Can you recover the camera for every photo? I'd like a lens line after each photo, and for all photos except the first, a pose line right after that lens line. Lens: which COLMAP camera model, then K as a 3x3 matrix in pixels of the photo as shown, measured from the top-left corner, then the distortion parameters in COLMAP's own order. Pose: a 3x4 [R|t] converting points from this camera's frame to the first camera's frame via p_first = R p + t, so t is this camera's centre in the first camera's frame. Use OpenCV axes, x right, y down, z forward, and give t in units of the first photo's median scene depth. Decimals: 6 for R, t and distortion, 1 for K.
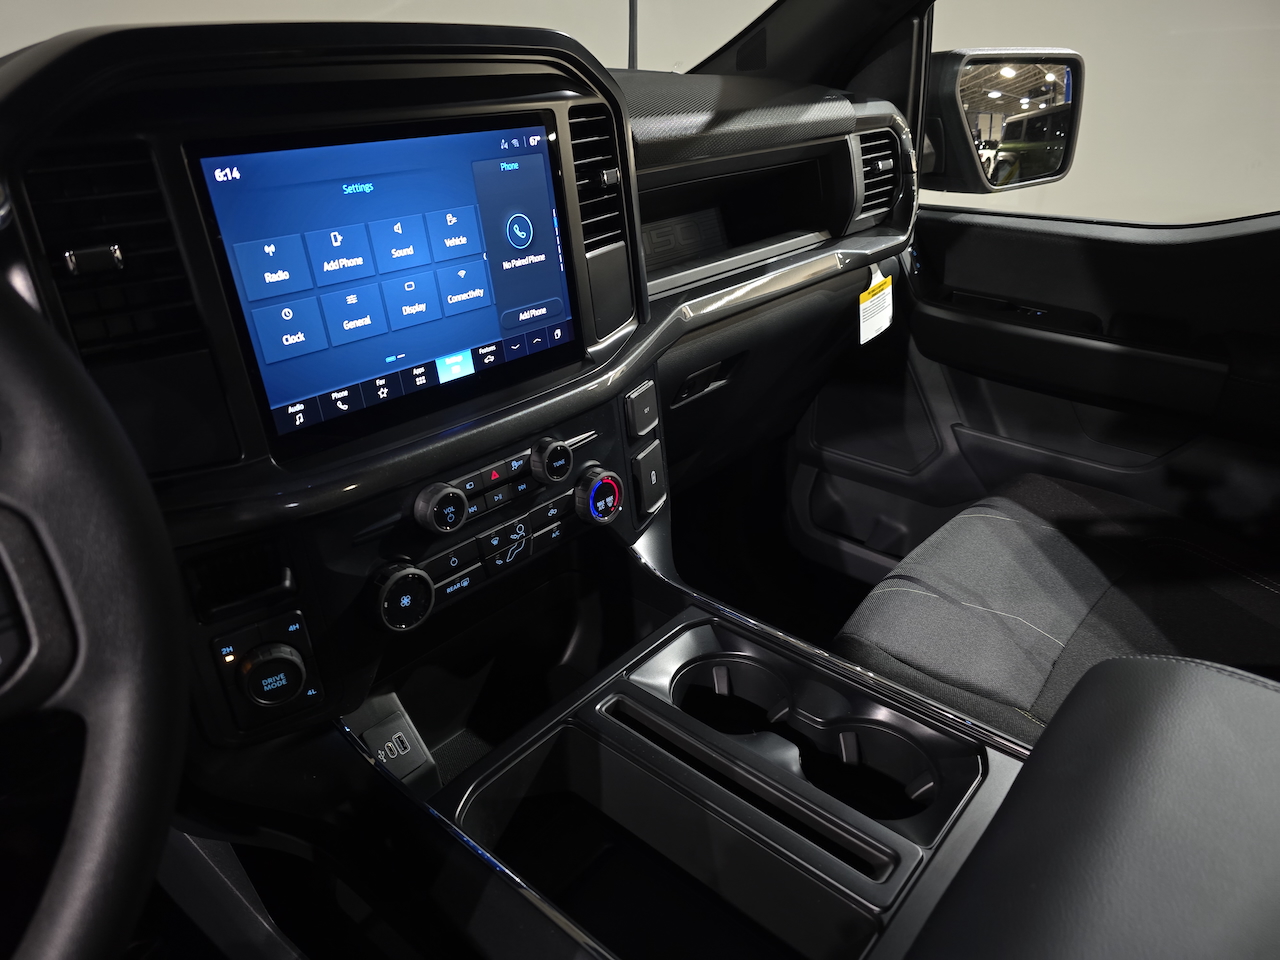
lens RADIAL K [[866.7, 0, 640.0], [0, 866.7, 480.0], [0, 0, 1]] dist [0.065021, -0.064755]
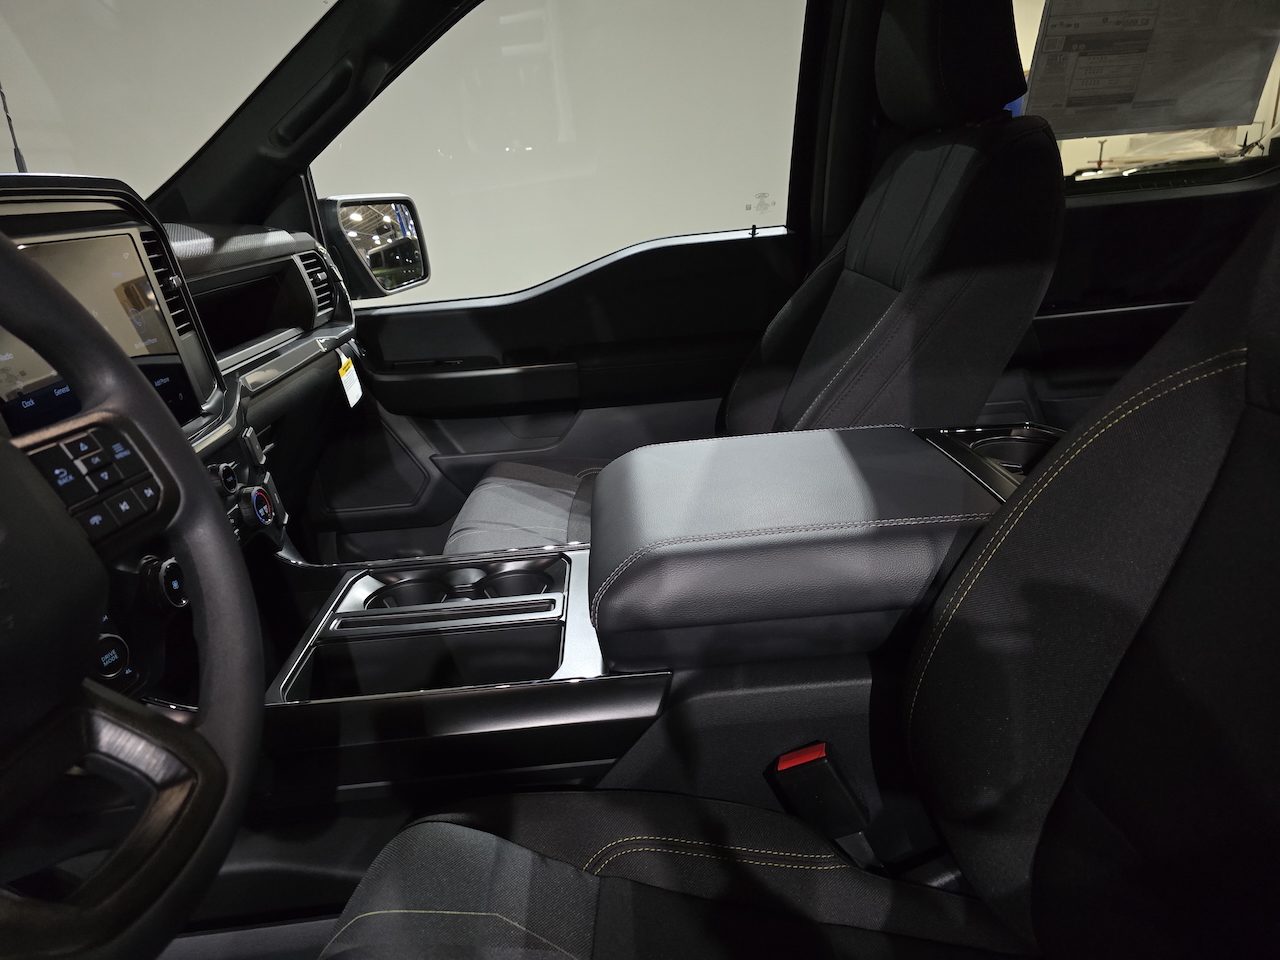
lens RADIAL K [[860.7, 0, 630.8], [0, 860.7, 500.4], [0, 0, 1]] dist [0.049889, -0.052352]
pose [[0.738905, -0.278100, 0.613742, -0.465993], [0.366173, 0.930347, -0.019288, 0.261076], [-0.565629, 0.238988, 0.789271, -0.381701]]
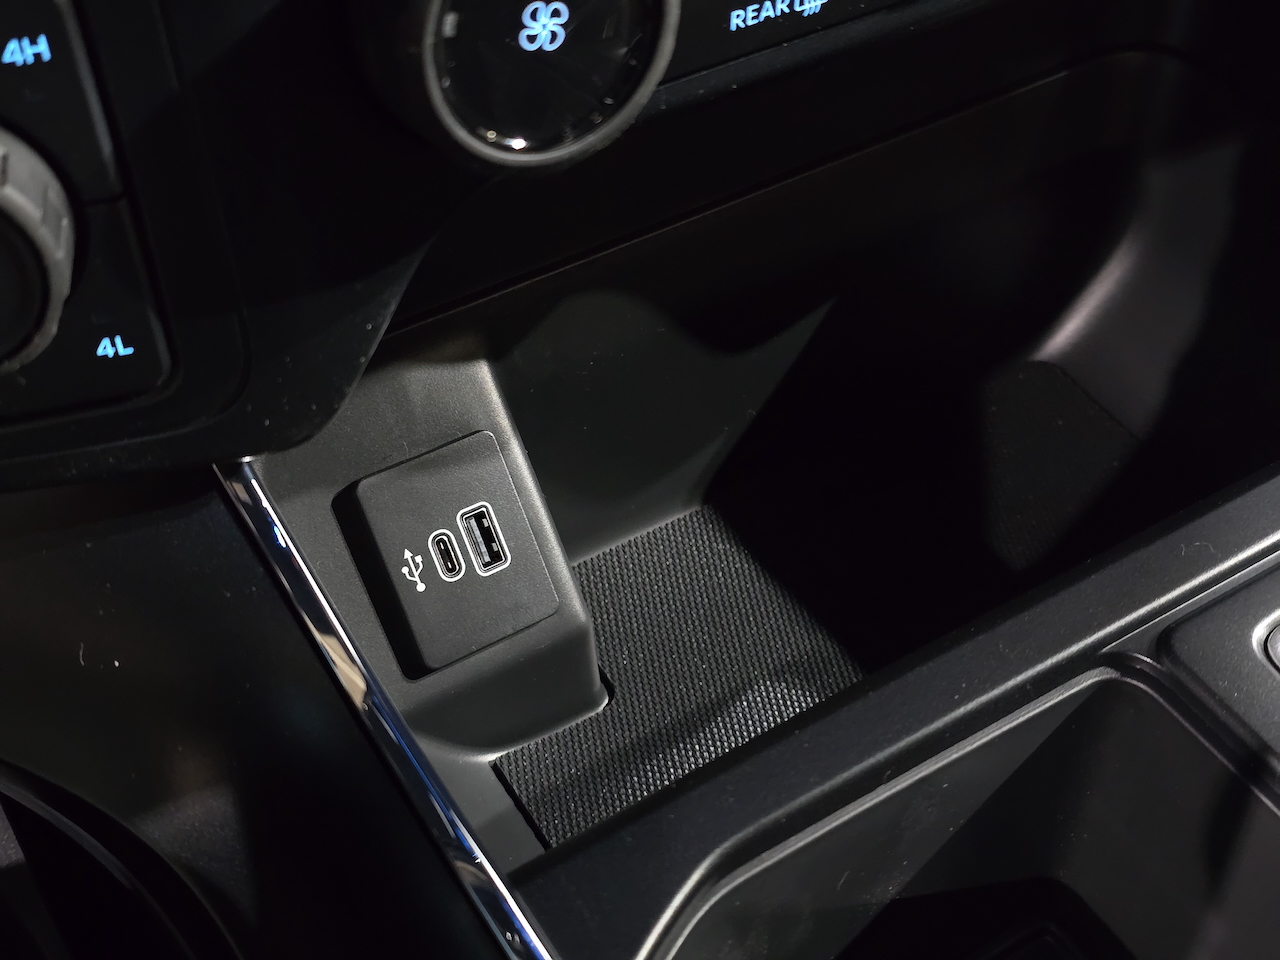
lens RADIAL K [[1748.3, 0, 640.0], [0, 1748.3, 480.0], [0, 0, 1]] dist [0.166867, -0.548844]
pose [[0.955398, 0.225135, -0.191126, -0.123526], [-0.148538, 0.925690, 0.347900, 0.078144], [0.255248, -0.303994, 0.917843, 0.512513]]
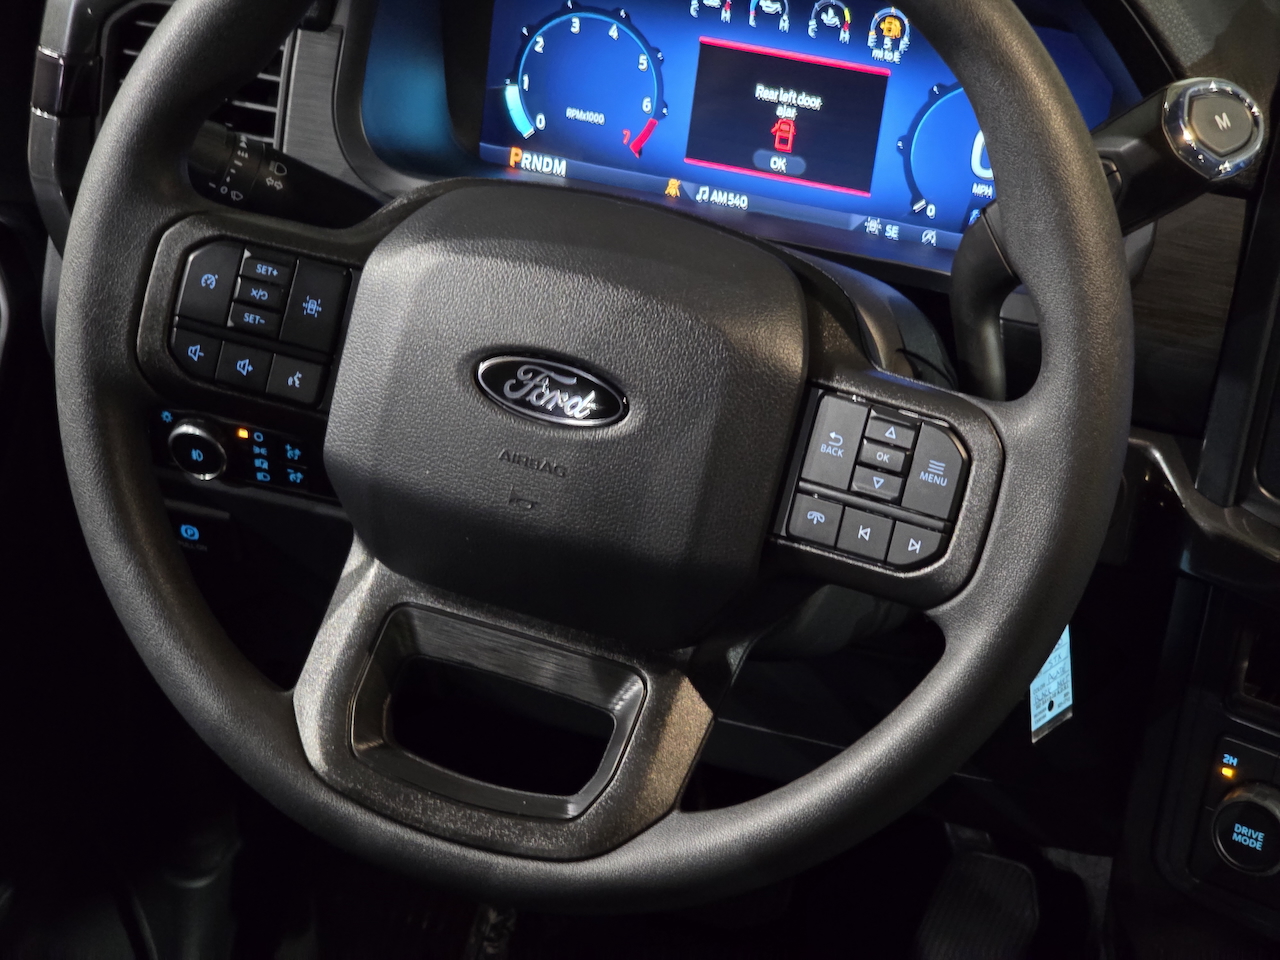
lens RADIAL K [[2462.3, 0, 635.7], [0, 2462.3, 539.2], [0, 0, 1]] dist [-0.041772, -0.011594]
pose [[0.389929, 0.464036, -0.795378, 0.672433], [-0.492343, 0.834981, 0.245773, -0.165131], [0.778173, 0.295765, 0.554049, -0.419302]]
